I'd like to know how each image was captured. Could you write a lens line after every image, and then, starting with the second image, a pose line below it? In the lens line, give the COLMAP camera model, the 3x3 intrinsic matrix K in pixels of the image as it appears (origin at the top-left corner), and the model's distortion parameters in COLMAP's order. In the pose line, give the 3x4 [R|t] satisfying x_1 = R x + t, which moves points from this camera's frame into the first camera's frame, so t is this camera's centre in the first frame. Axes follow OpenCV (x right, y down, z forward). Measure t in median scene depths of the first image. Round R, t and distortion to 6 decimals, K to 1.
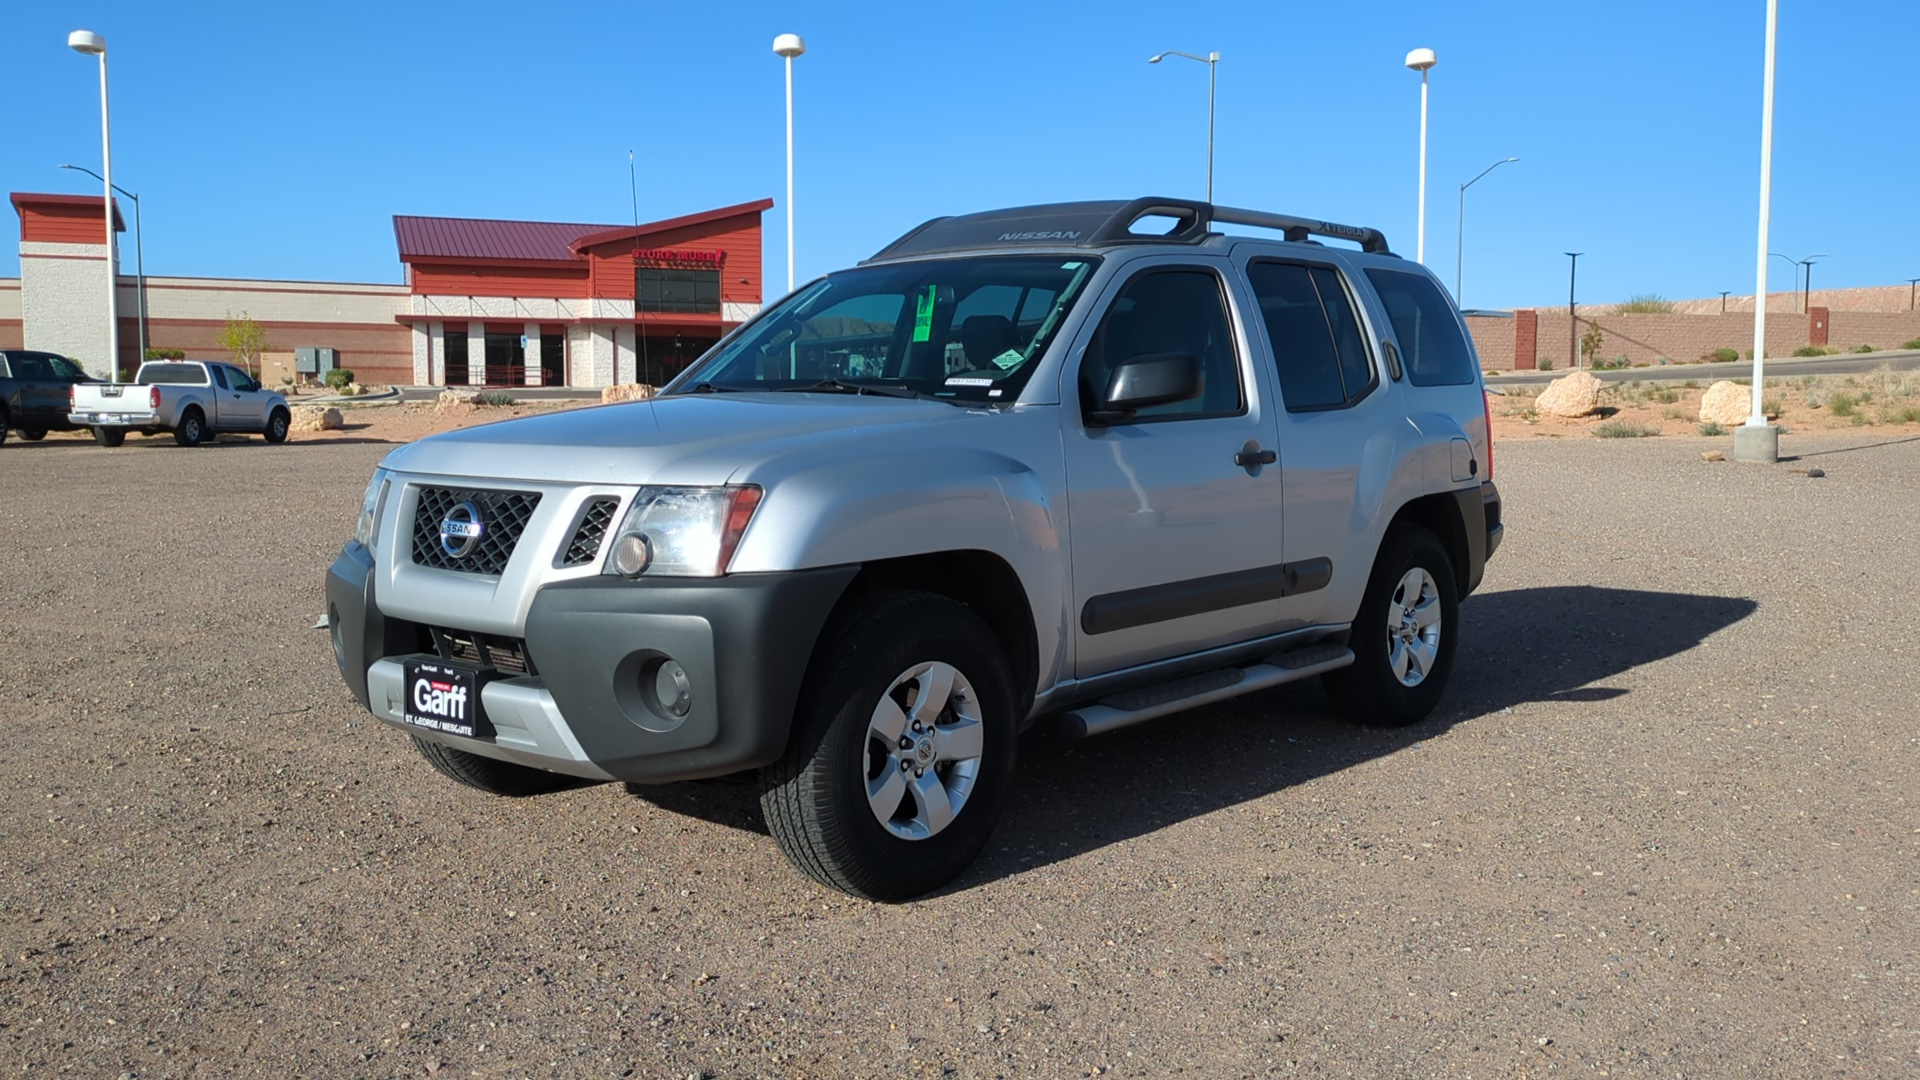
lens RADIAL K [[1647.4, 0, 968.8], [0, 1647.4, 545.1], [0, 0, 1]] dist [0.088871, -0.116821]
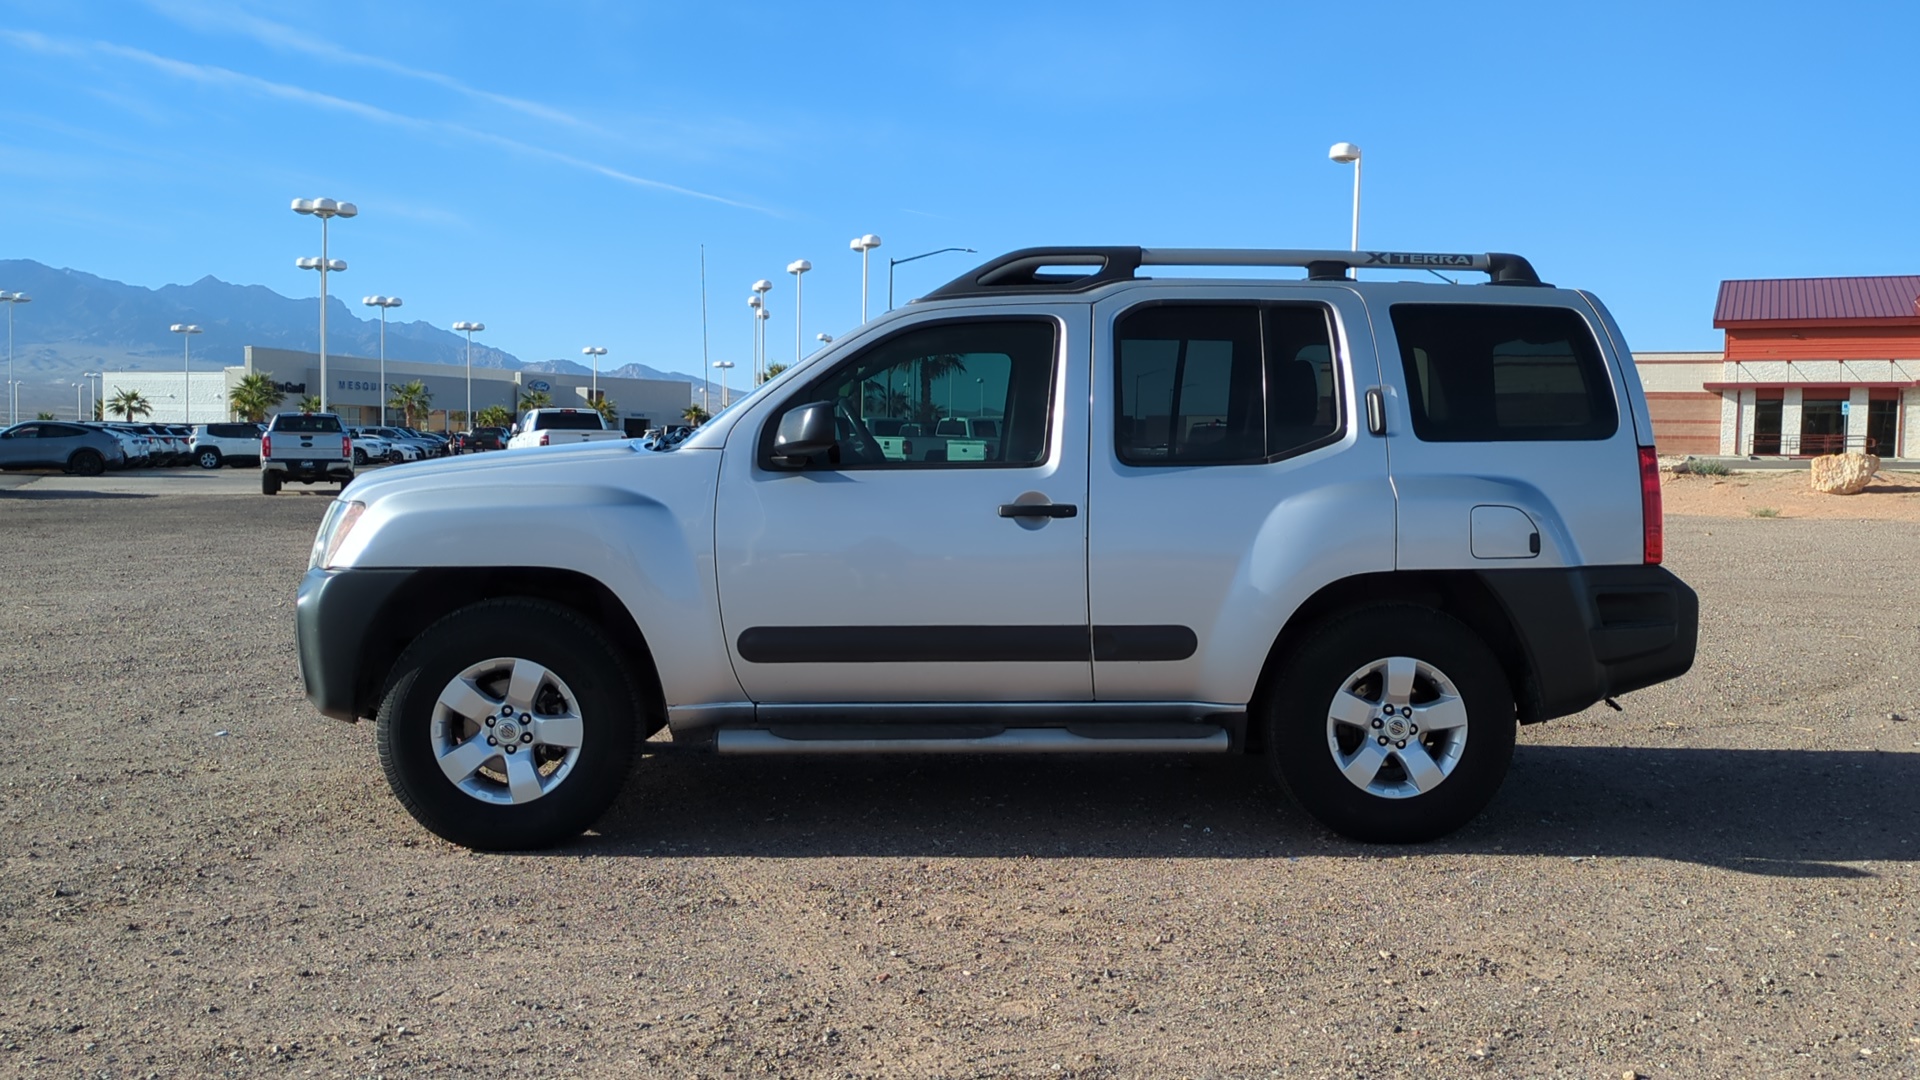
lens RADIAL K [[1647.4, 0, 972.4], [0, 1647.4, 543.1], [0, 0, 1]] dist [0.088871, -0.116821]
pose [[0.701040, 0.049469, -0.711404, 0.648674], [-0.080144, 0.996736, -0.009666, -0.016859], [0.708604, 0.063791, 0.702717, 0.231507]]
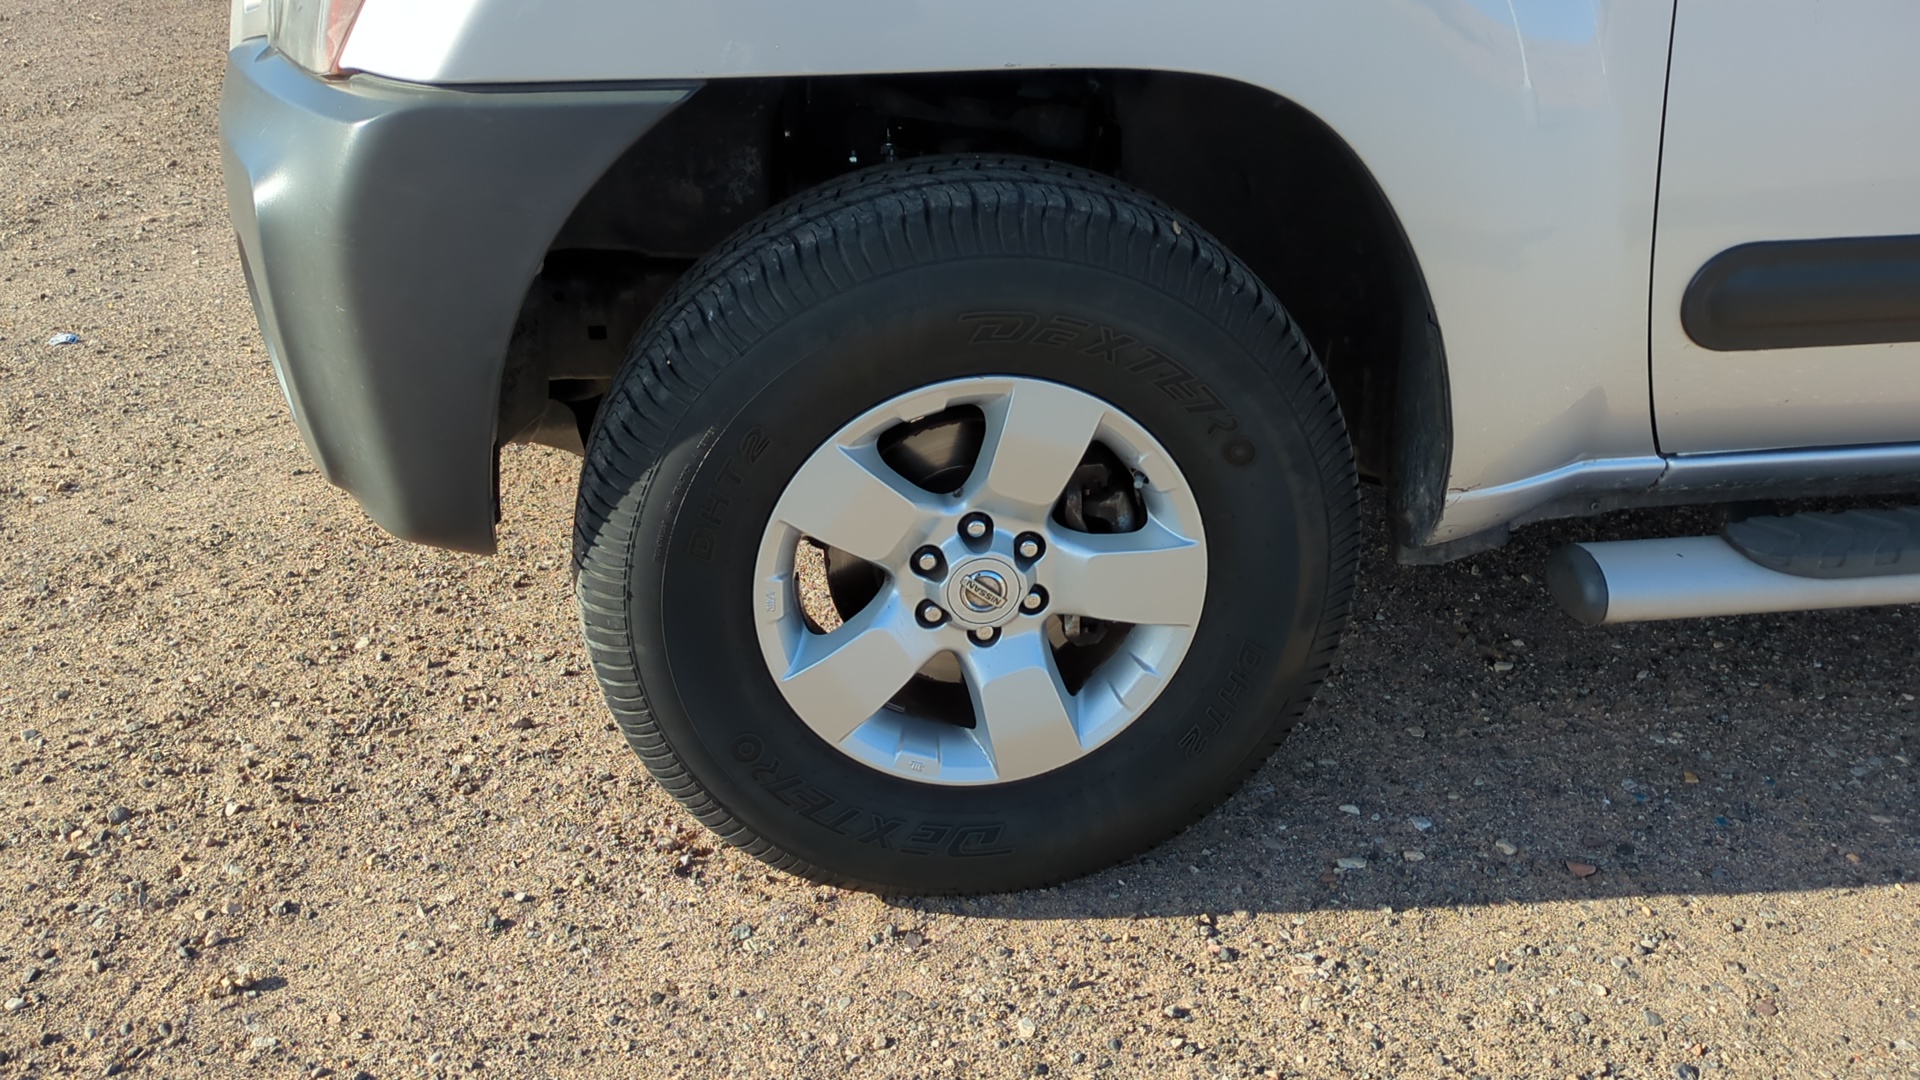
lens RADIAL K [[1647.4, 0, 959.1], [0, 1647.4, 527.6], [0, 0, 1]] dist [0.088871, -0.116821]
pose [[0.747966, 0.282429, -0.600650, 0.121409], [-0.065267, 0.931863, 0.356892, -0.017481], [0.660520, -0.227740, 0.715435, 0.437877]]
